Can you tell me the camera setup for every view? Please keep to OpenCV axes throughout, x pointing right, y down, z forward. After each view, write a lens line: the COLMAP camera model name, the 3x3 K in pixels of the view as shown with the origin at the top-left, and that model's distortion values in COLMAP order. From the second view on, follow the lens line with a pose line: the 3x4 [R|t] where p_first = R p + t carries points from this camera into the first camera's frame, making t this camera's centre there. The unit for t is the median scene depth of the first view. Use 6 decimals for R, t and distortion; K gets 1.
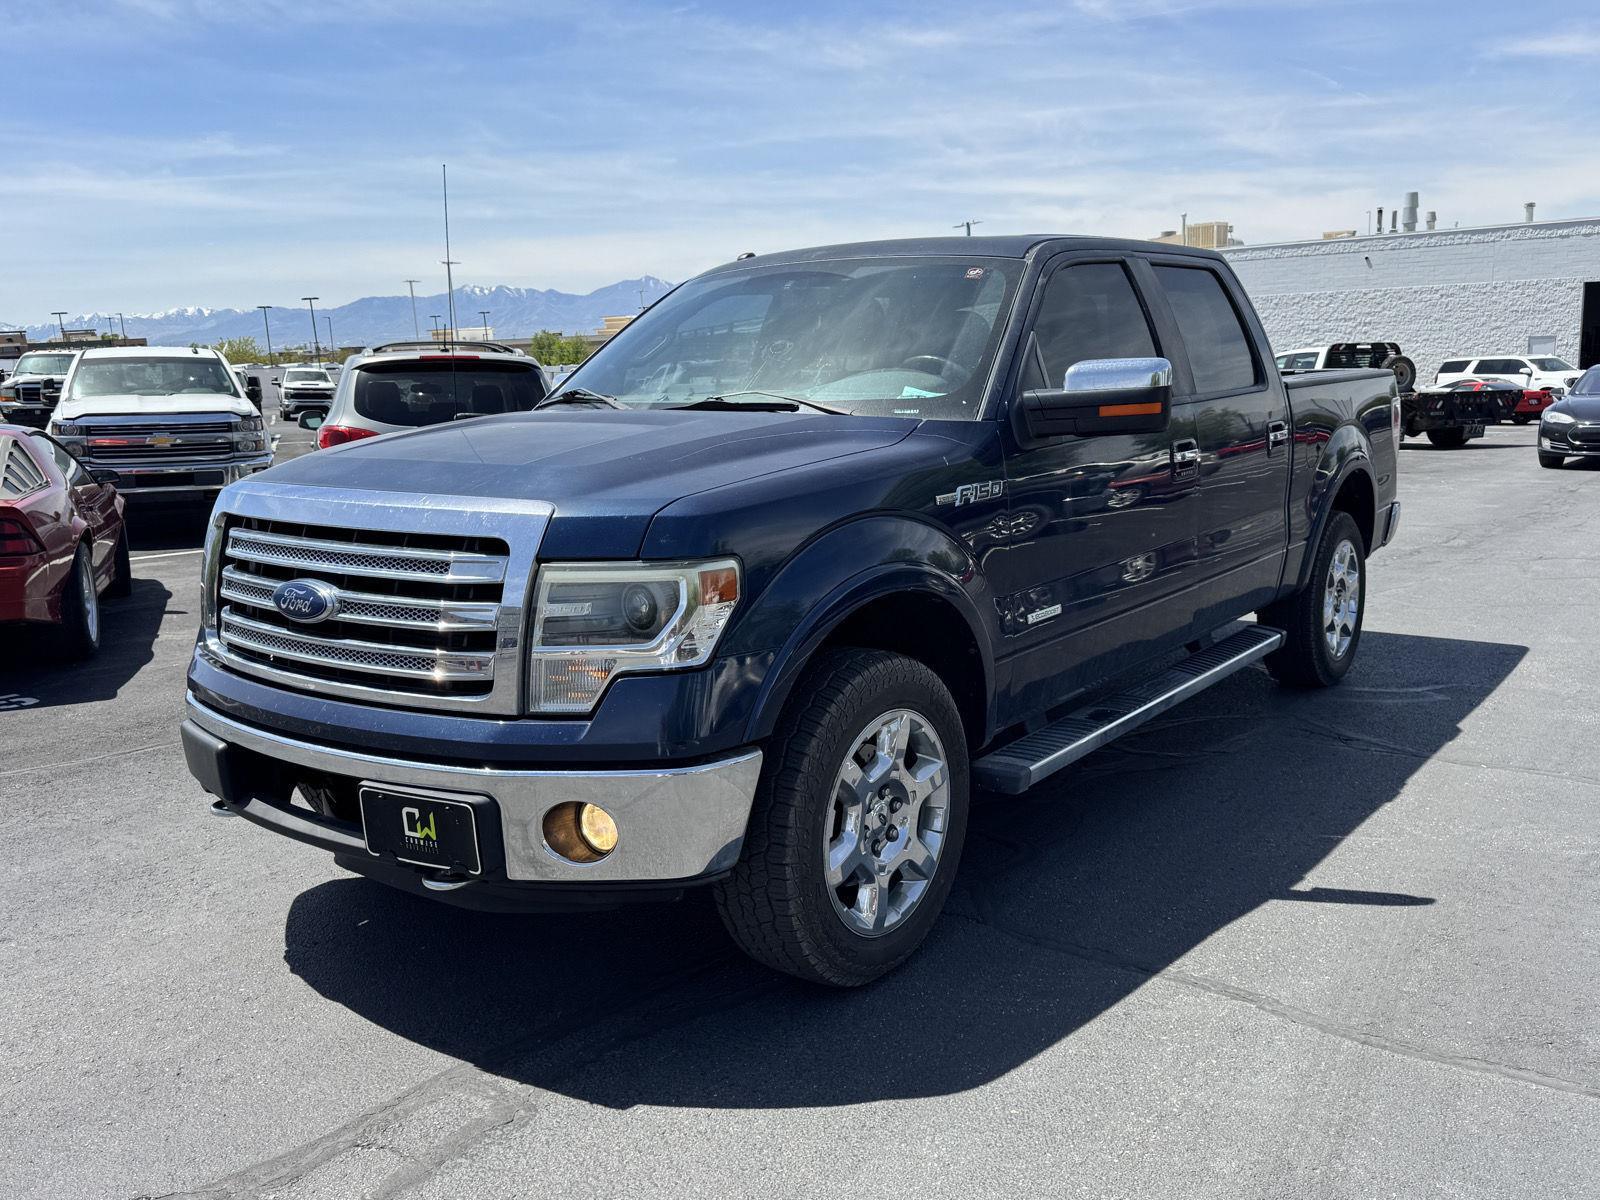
lens RADIAL K [[1327.3, 0, 801.6], [0, 1327.3, 579.2], [0, 0, 1]] dist [0.109939, -0.177446]
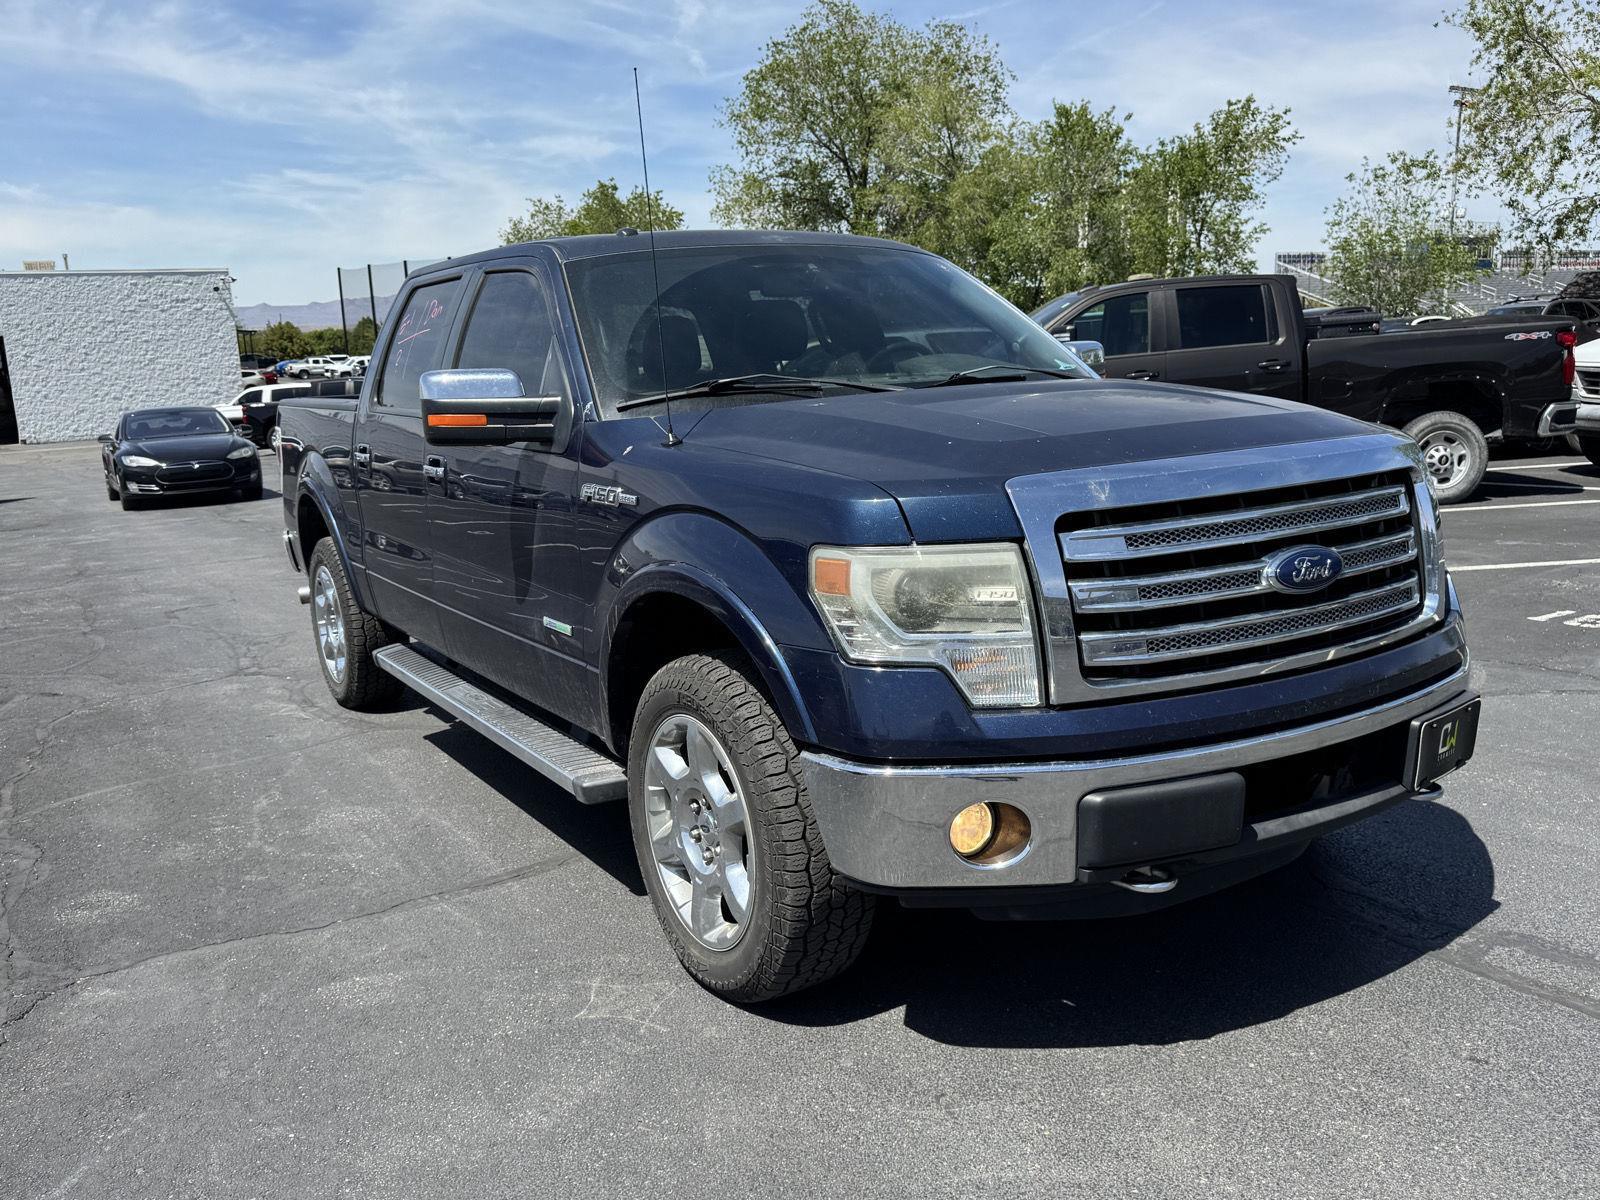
lens RADIAL K [[1307.9, 0, 787.2], [0, 1307.9, 604.8], [0, 0, 1]] dist [0.108890, -0.173404]
pose [[0.378036, -0.164896, 0.910987, -1.343881], [0.188752, 0.977069, 0.098530, -0.115988], [-0.906345, 0.134703, 0.400492, 0.978411]]
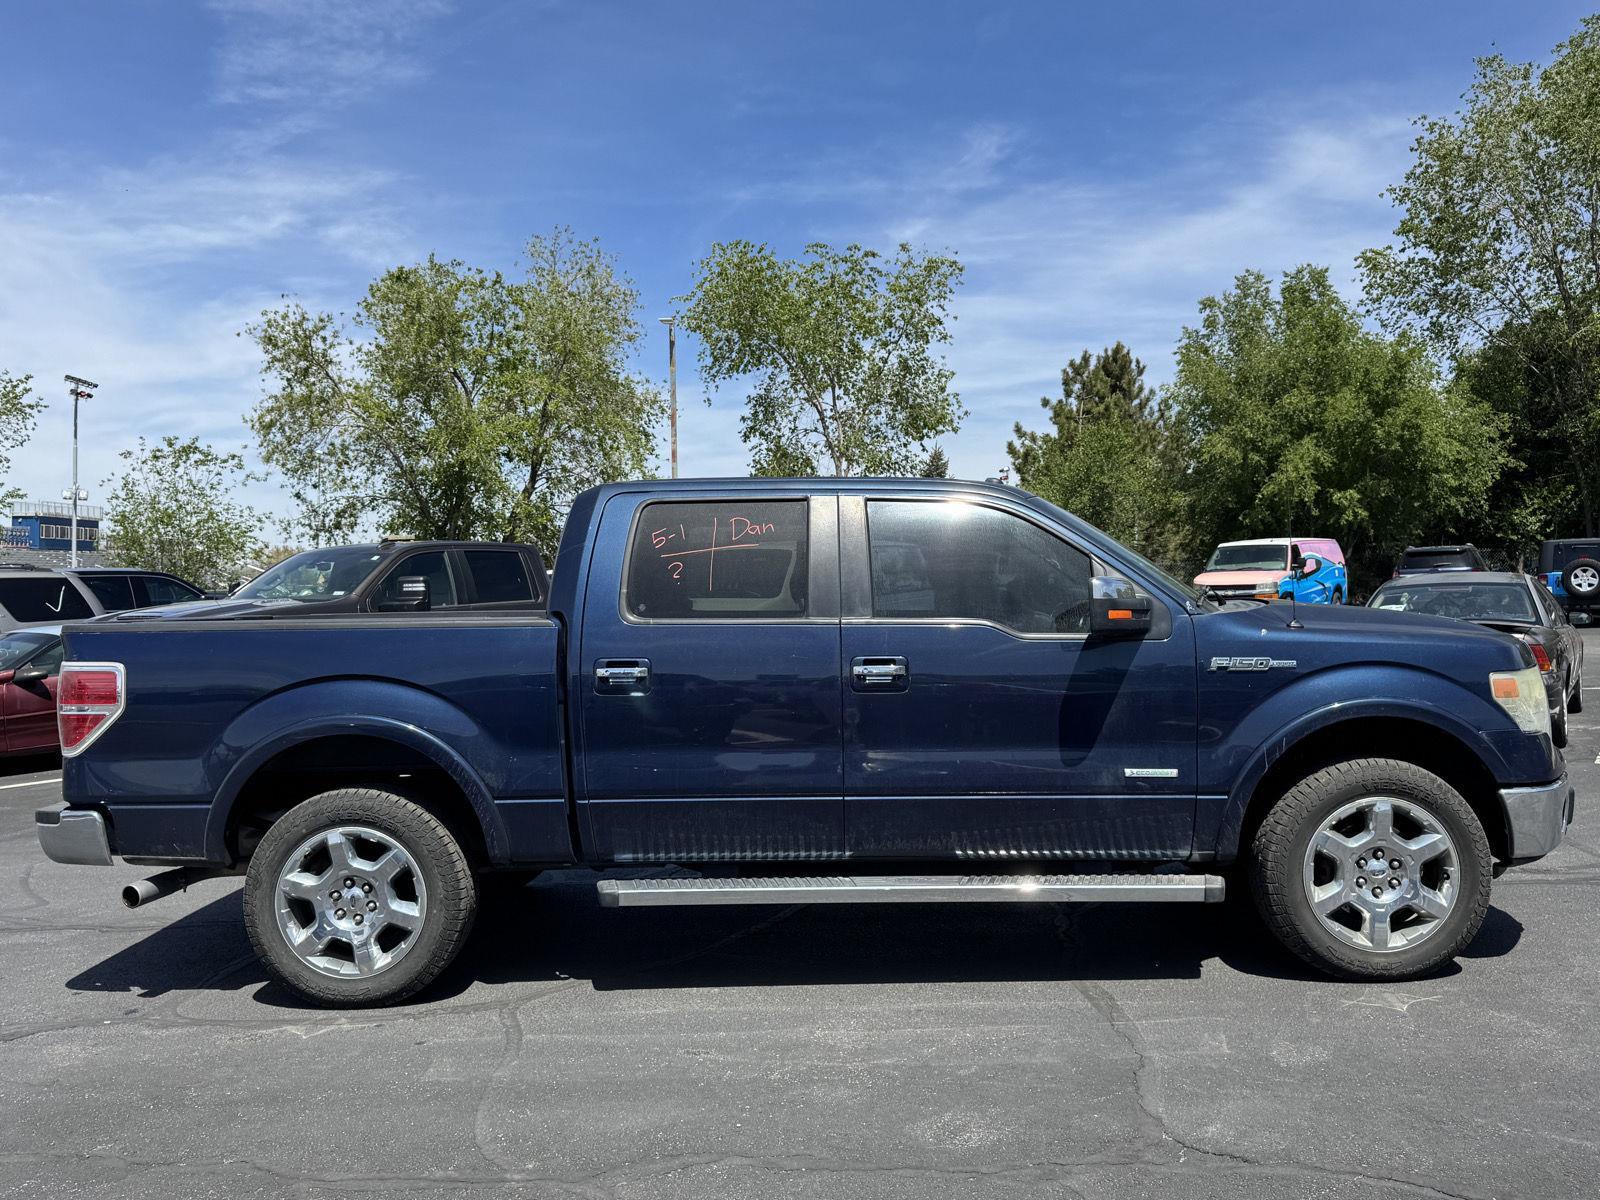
lens RADIAL K [[1302.7, 0, 800.0], [0, 1302.7, 600.0], [0, 0, 1]] dist [0.129918, -0.234979]
pose [[-0.567371, 0.026672, 0.823030, -1.382589], [0.165363, 0.982806, 0.082146, -0.420496], [-0.806688, 0.182706, -0.562026, 2.849867]]
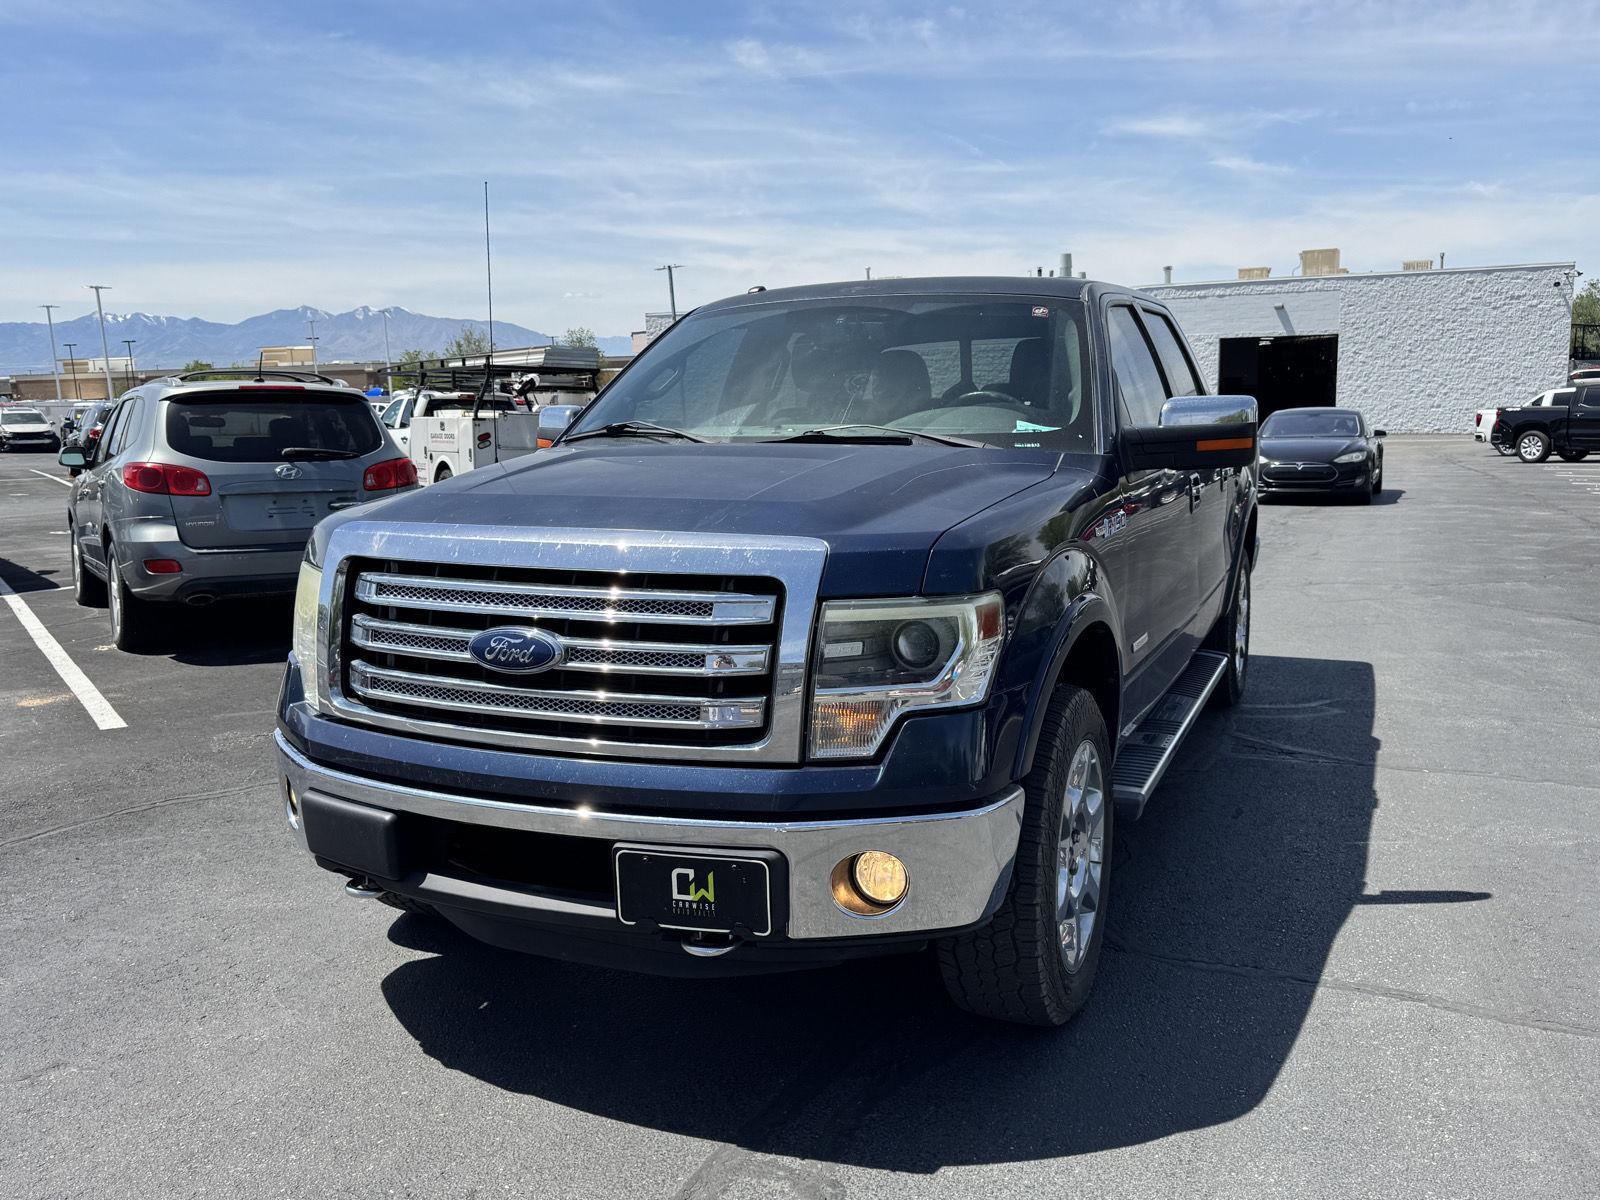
lens RADIAL K [[1327.3, 0, 801.6], [0, 1327.3, 579.2], [0, 0, 1]] dist [0.109939, -0.177446]
pose [[0.972583, -0.019007, 0.231779, -0.399224], [0.025801, 0.999321, -0.026318, -0.003174], [-0.231122, 0.031577, 0.972412, 0.072272]]
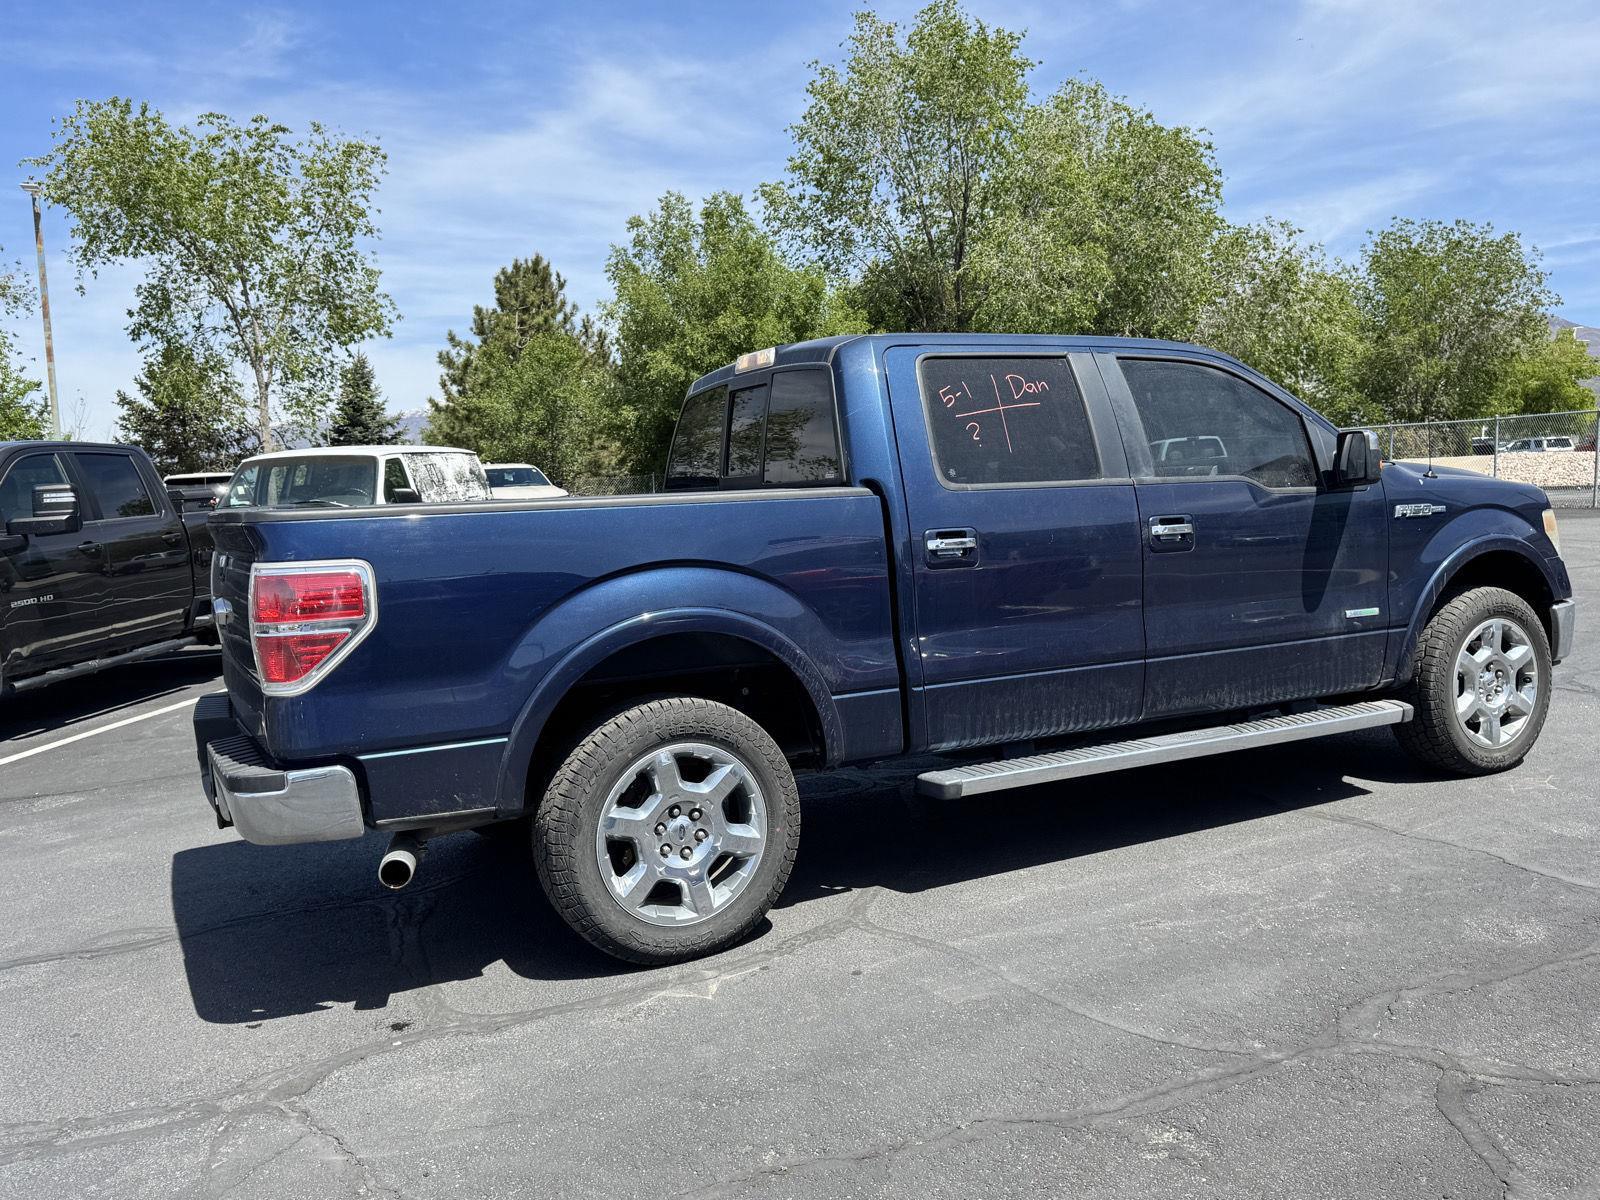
lens RADIAL K [[1302.7, 0, 800.0], [0, 1302.7, 600.0], [0, 0, 1]] dist [0.129918, -0.234979]
pose [[-0.891884, 0.027225, 0.451443, -0.446264], [0.139434, 0.966115, 0.217208, -0.514975], [-0.430233, 0.256672, -0.865459, 3.482316]]
